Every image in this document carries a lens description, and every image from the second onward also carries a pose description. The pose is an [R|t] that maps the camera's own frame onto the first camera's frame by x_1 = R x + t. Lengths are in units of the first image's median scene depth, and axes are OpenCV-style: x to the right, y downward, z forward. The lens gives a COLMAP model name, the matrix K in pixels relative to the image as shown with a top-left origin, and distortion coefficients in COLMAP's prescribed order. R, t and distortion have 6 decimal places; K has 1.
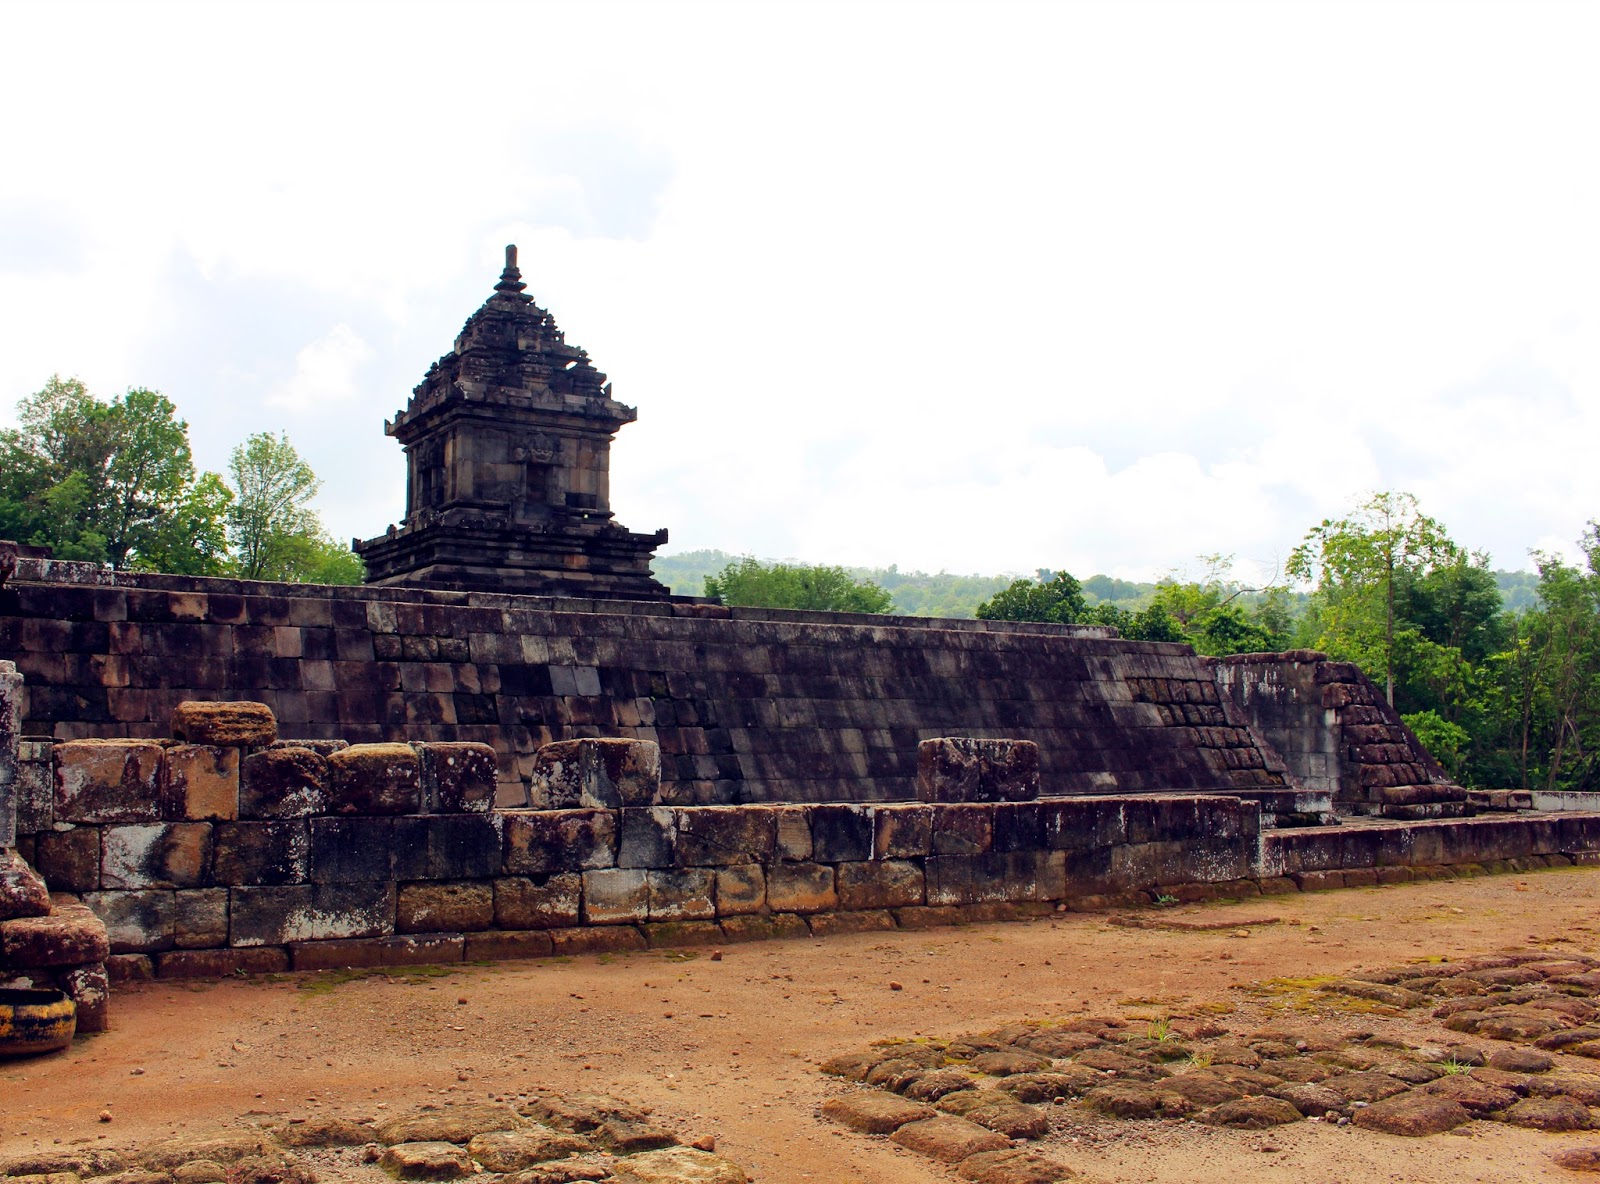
lens RADIAL K [[1482.6, 0, 738.0], [0, 1482.6, 592.8], [0, 0, 1]] dist [-0.135473, 0.000380]
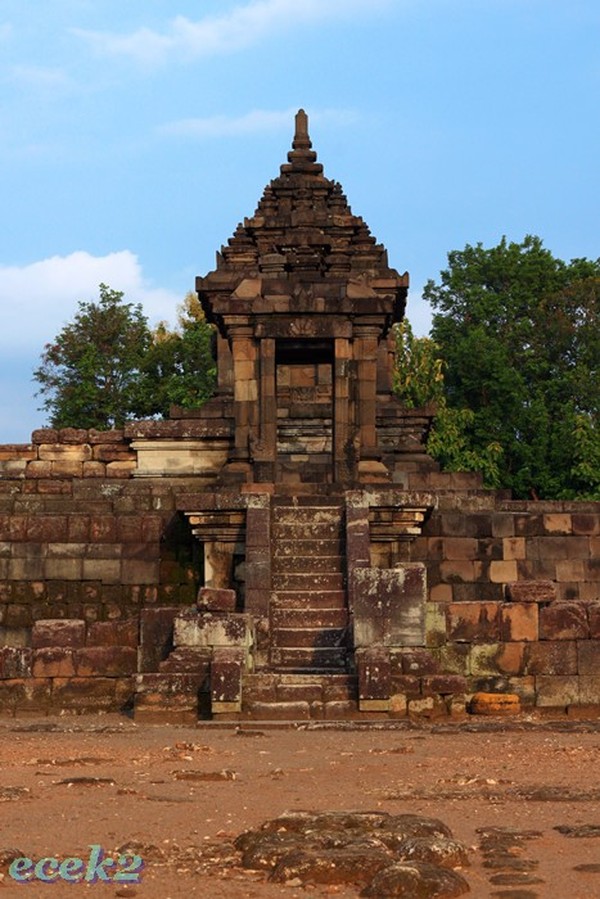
lens RADIAL K [[2236.4, 0, 300.0], [0, 2236.4, 449.5], [0, 0, 1]] dist [-0.031864, -0.126876]
pose [[0.847936, -0.060121, -0.526678, 0.276519], [0.056235, 0.998143, -0.023404, -0.012908], [0.527107, -0.009773, 0.849743, -0.481784]]
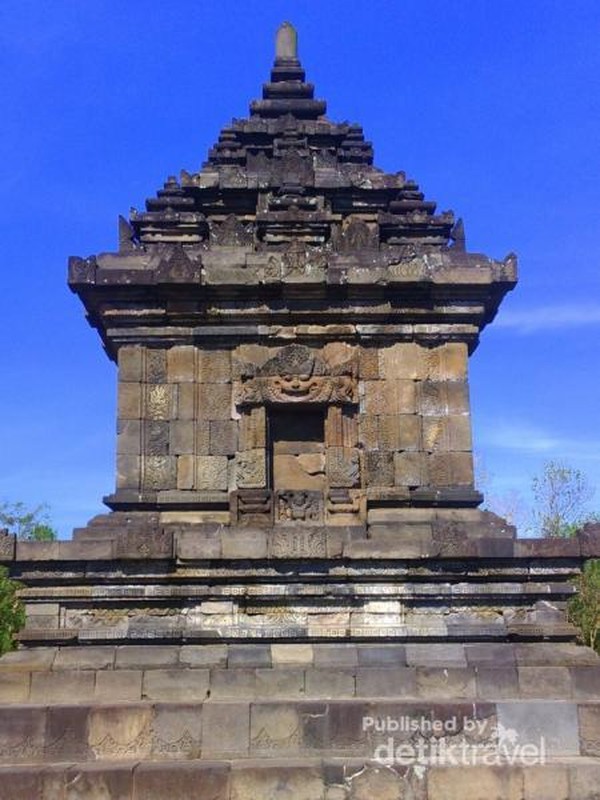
lens RADIAL K [[987.4, 0, 300.1], [0, 987.4, 437.9], [0, 0, 1]] dist [0.056177, 0.067709]
pose [[0.872593, -0.116132, -0.474442, -0.363762], [0.057689, 0.989029, -0.135989, -0.064421], [0.485030, 0.091293, 0.869719, 0.530631]]
